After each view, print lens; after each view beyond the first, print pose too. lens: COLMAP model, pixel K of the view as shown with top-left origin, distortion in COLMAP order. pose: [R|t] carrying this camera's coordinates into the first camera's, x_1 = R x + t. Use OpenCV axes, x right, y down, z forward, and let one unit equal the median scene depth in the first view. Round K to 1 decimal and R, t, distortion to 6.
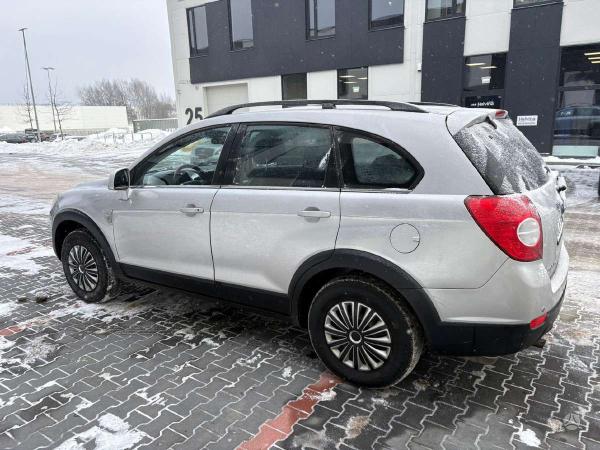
lens RADIAL K [[451.3, 0, 300.0], [0, 451.3, 225.0], [0, 0, 1]] dist [0.049814, -0.057287]
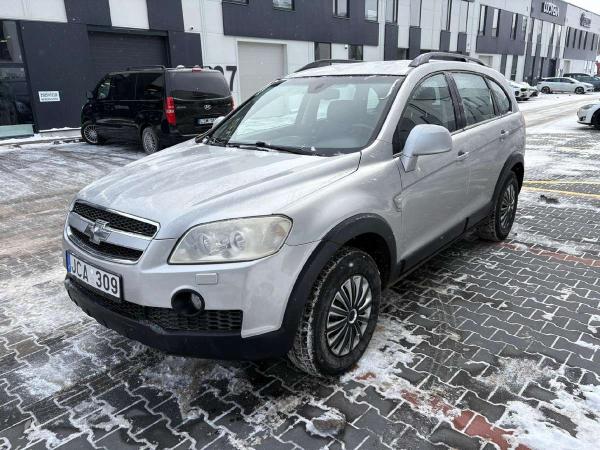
lens RADIAL K [[456.3, 0, 298.7], [0, 456.3, 224.3], [0, 0, 1]] dist [0.052132, -0.050377]
pose [[0.132911, -0.268603, 0.954037, -1.475253], [0.250173, 0.940501, 0.229939, -0.244336], [-0.959035, 0.208113, 0.192201, 1.339723]]
